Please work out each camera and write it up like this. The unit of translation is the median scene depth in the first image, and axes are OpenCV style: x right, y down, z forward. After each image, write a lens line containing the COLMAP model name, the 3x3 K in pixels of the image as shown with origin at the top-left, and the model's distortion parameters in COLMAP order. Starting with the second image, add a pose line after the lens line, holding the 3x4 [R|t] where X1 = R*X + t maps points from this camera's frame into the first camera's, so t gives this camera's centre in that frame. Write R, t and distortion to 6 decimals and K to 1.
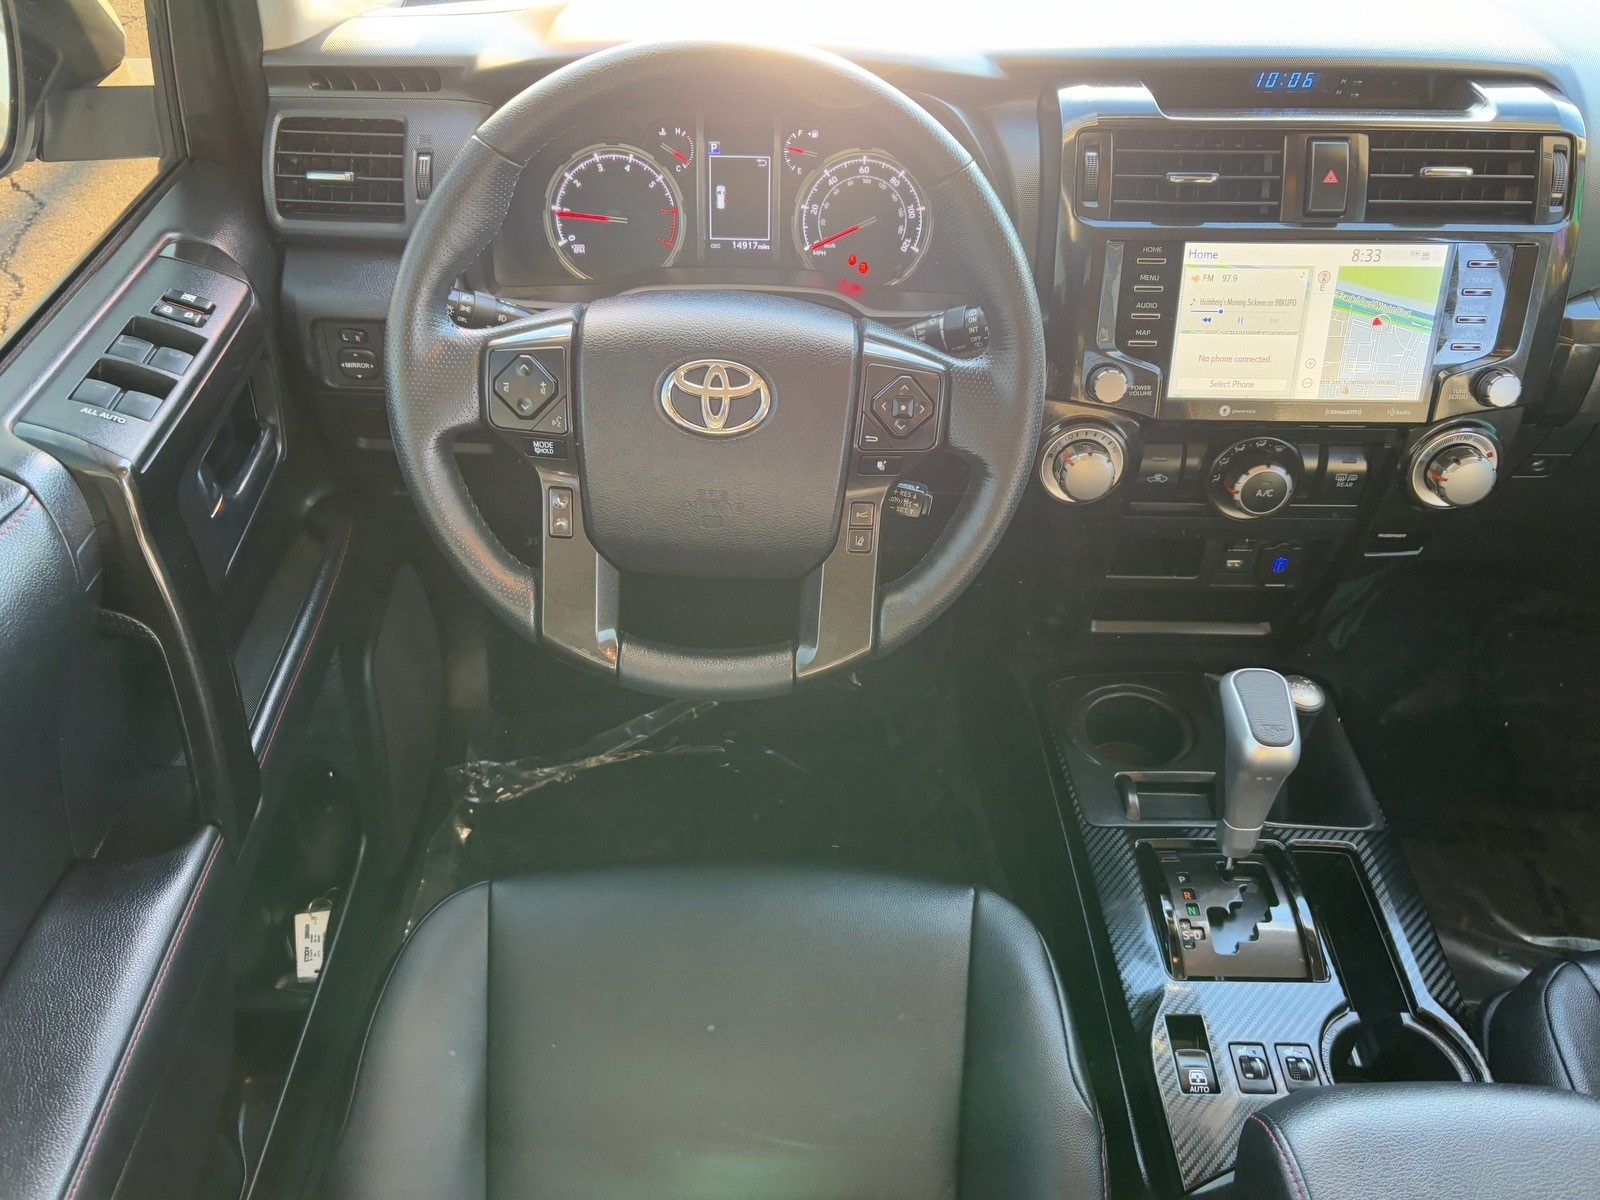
lens RADIAL K [[1287.9, 0, 790.2], [0, 1287.9, 584.1], [0, 0, 1]] dist [0.024920, -0.008445]
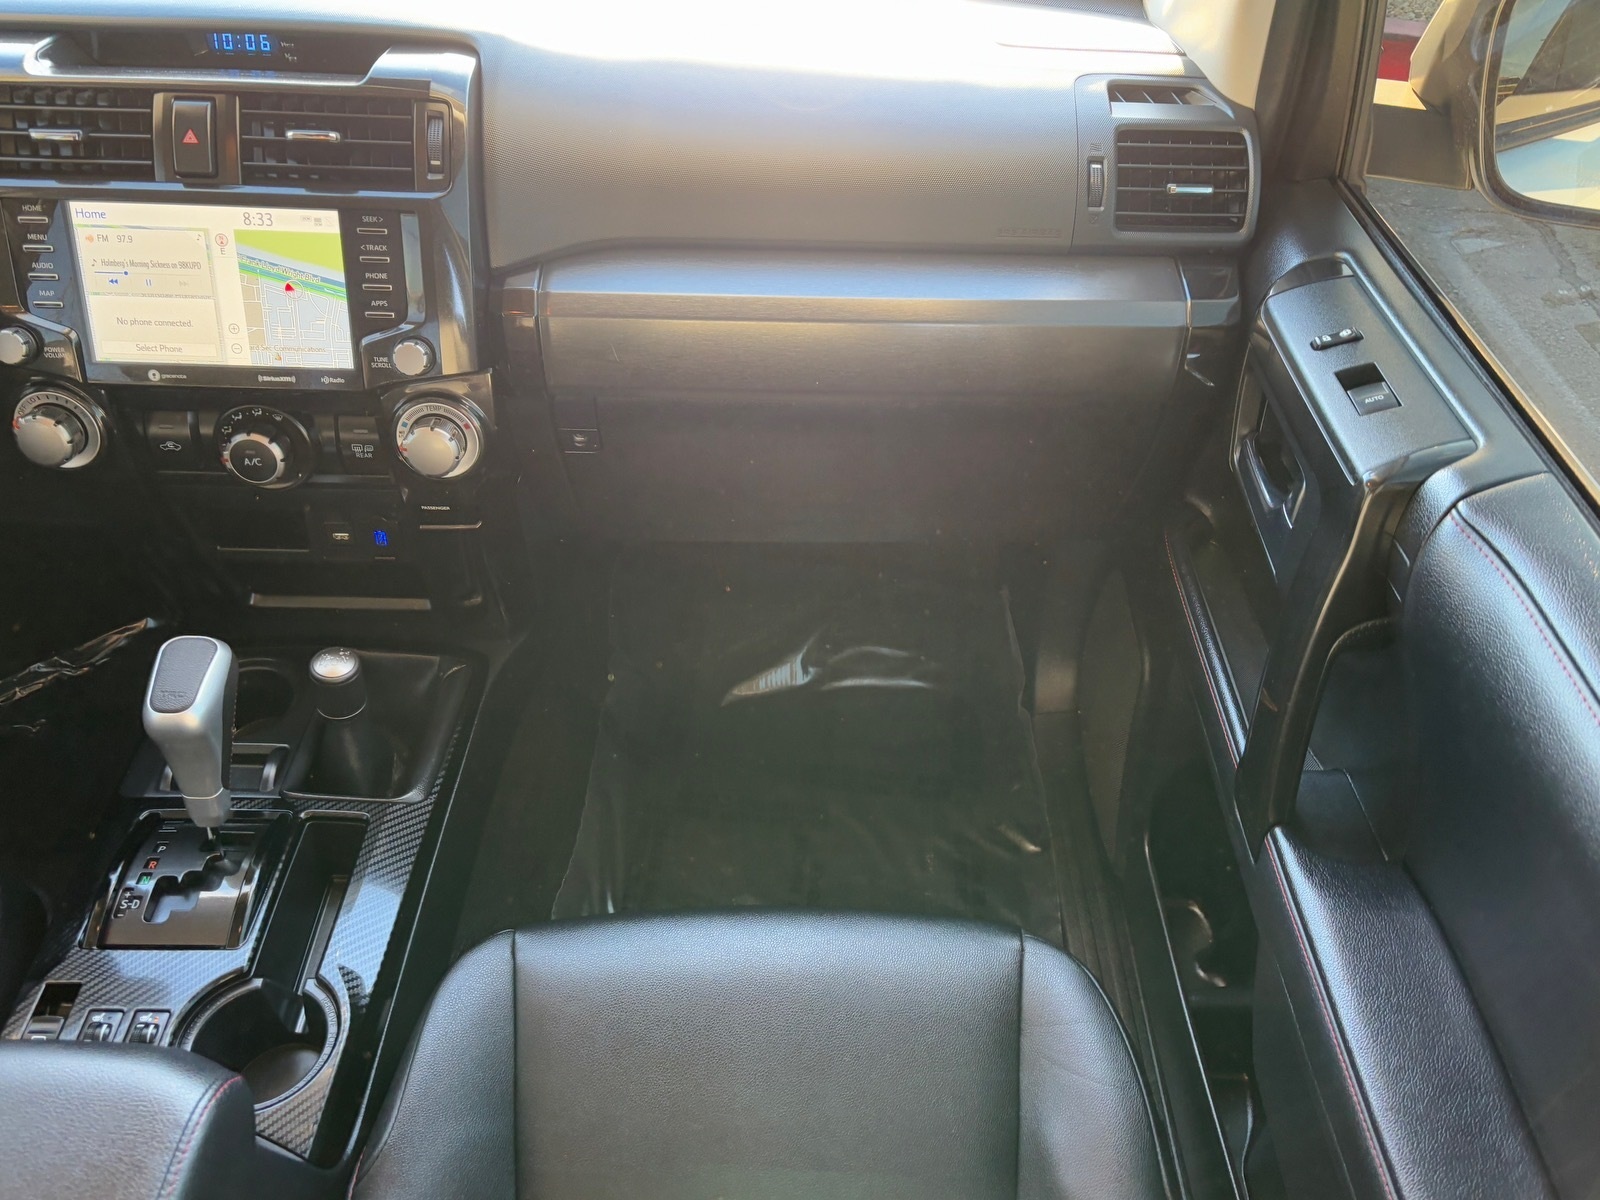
lens RADIAL K [[1287.9, 0, 815.5], [0, 1287.9, 605.8], [0, 0, 1]] dist [0.024920, -0.008445]
pose [[0.999801, 0.011103, 0.016601, 0.828960], [-0.011300, 0.999866, 0.011844, 0.024992], [-0.016468, -0.012029, 0.999792, -0.002595]]
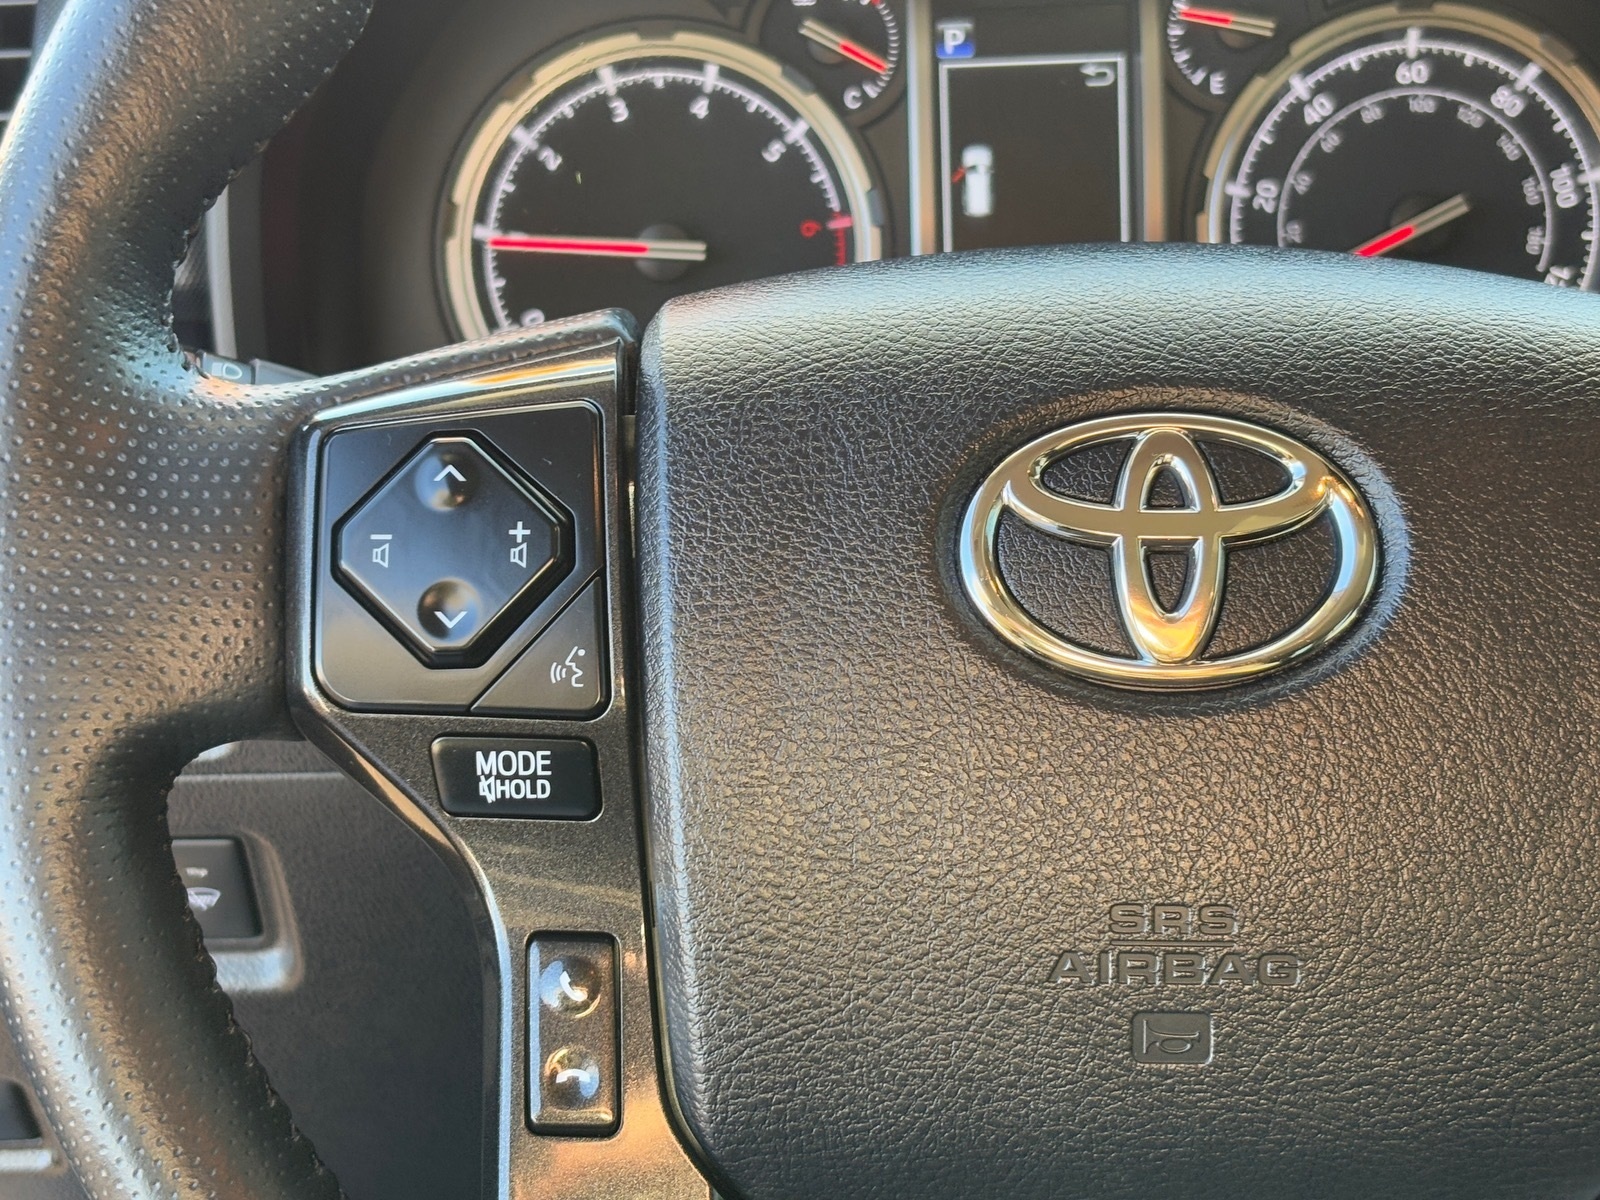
lens RADIAL K [[2772.4, 0, 803.9], [0, 2772.4, 585.8], [0, 0, 1]] dist [0.170904, 0.000000]
pose [[0.998843, -0.047769, -0.005626, -0.110117], [0.043020, 0.939559, -0.339673, 0.045652], [0.021511, 0.339038, 0.940527, 0.394005]]
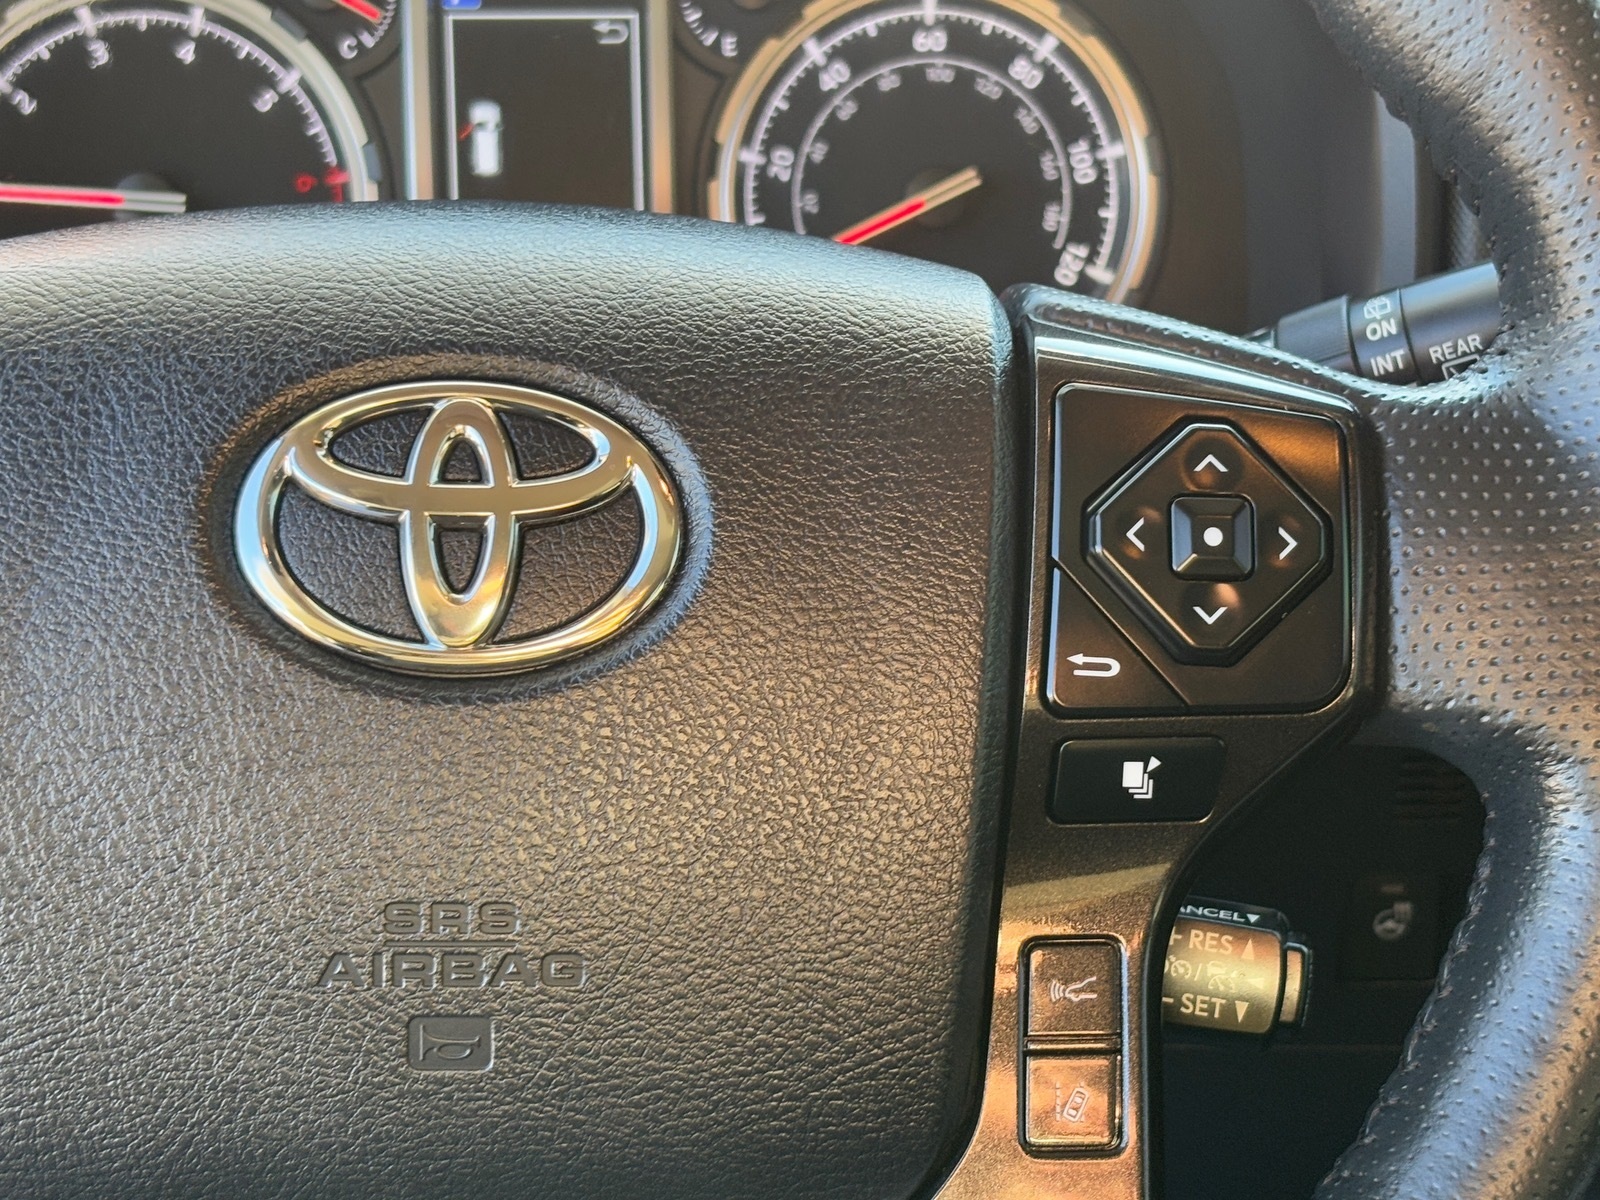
lens RADIAL K [[2772.4, 0, 803.6], [0, 2772.4, 611.1], [0, 0, 1]] dist [0.170904, 0.000000]
pose [[0.998009, -0.036886, 0.051162, -0.016558], [0.051362, 0.946086, -0.319818, 0.039846], [-0.036607, 0.321809, 0.946097, 0.419689]]
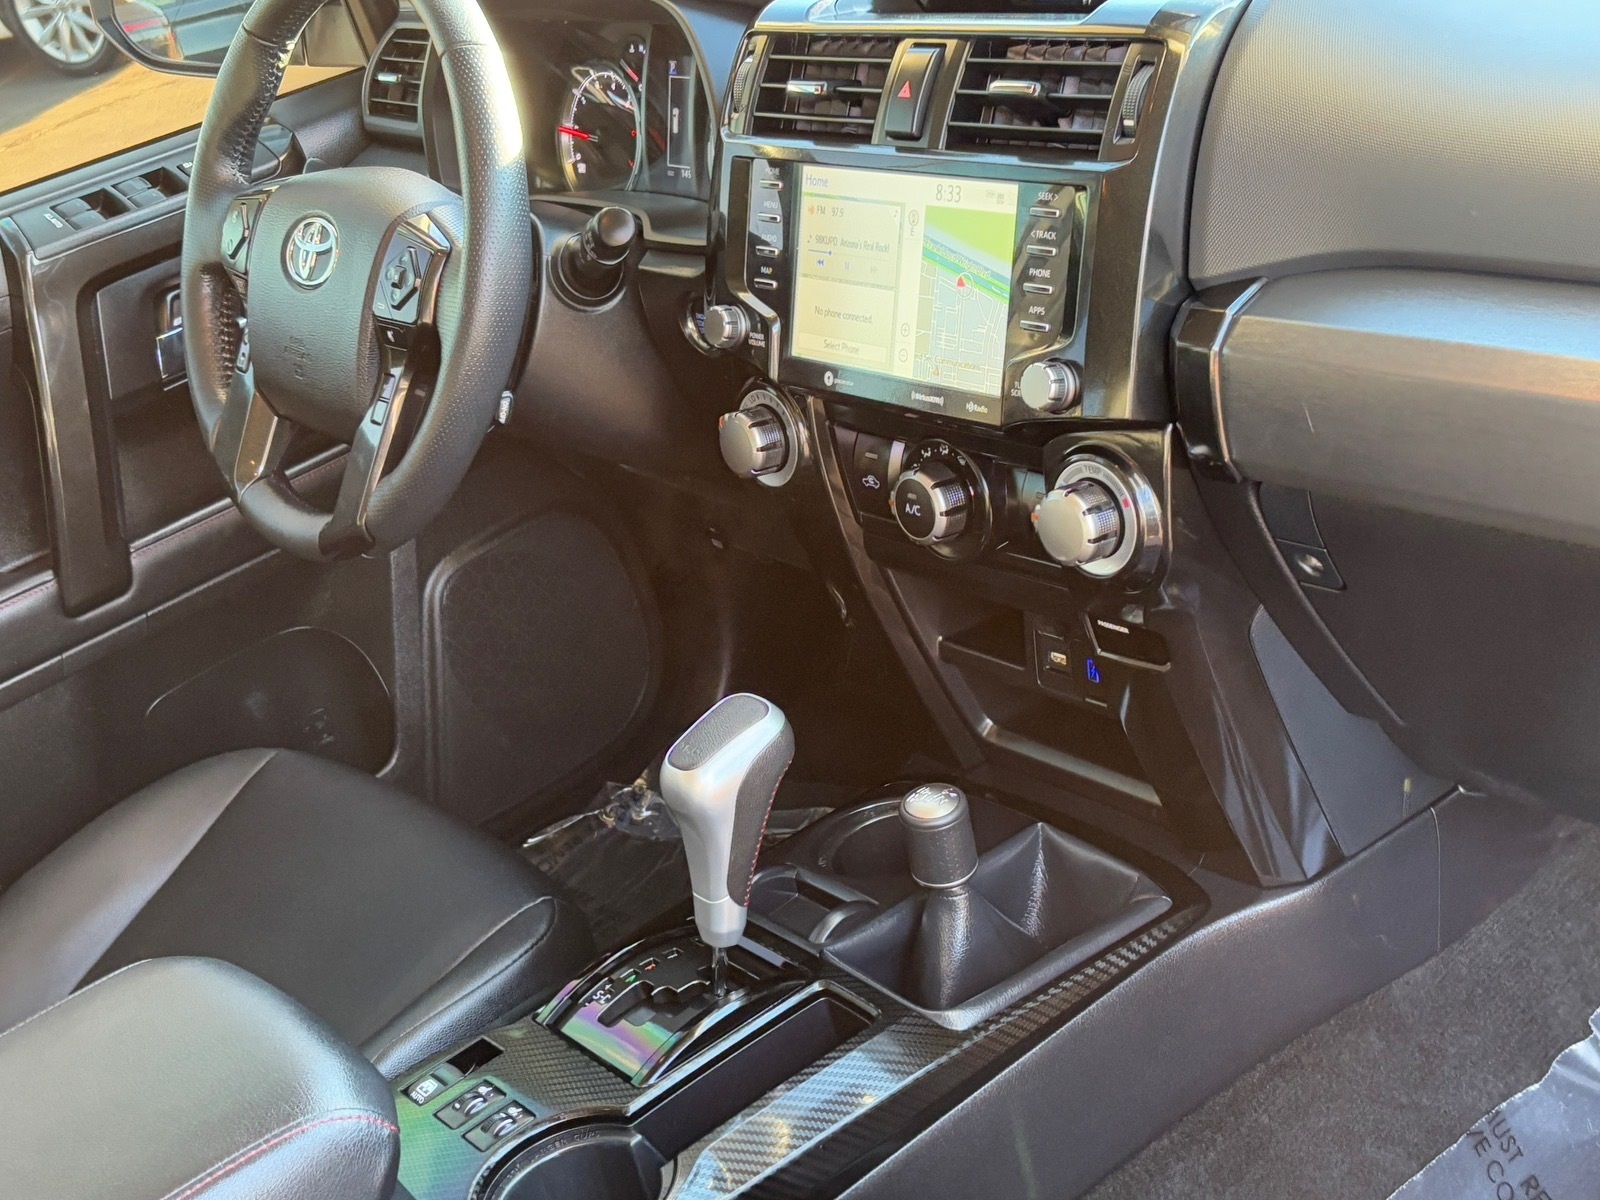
lens RADIAL K [[2195.9, 0, 789.6], [0, 2195.9, 612.6], [0, 0, 1]] dist [0.126014, 0.000000]
pose [[0.608238, 0.198491, -0.768536, 1.392309], [-0.321260, 0.946941, -0.009686, 0.023579], [0.725836, 0.252791, 0.639733, 0.152975]]
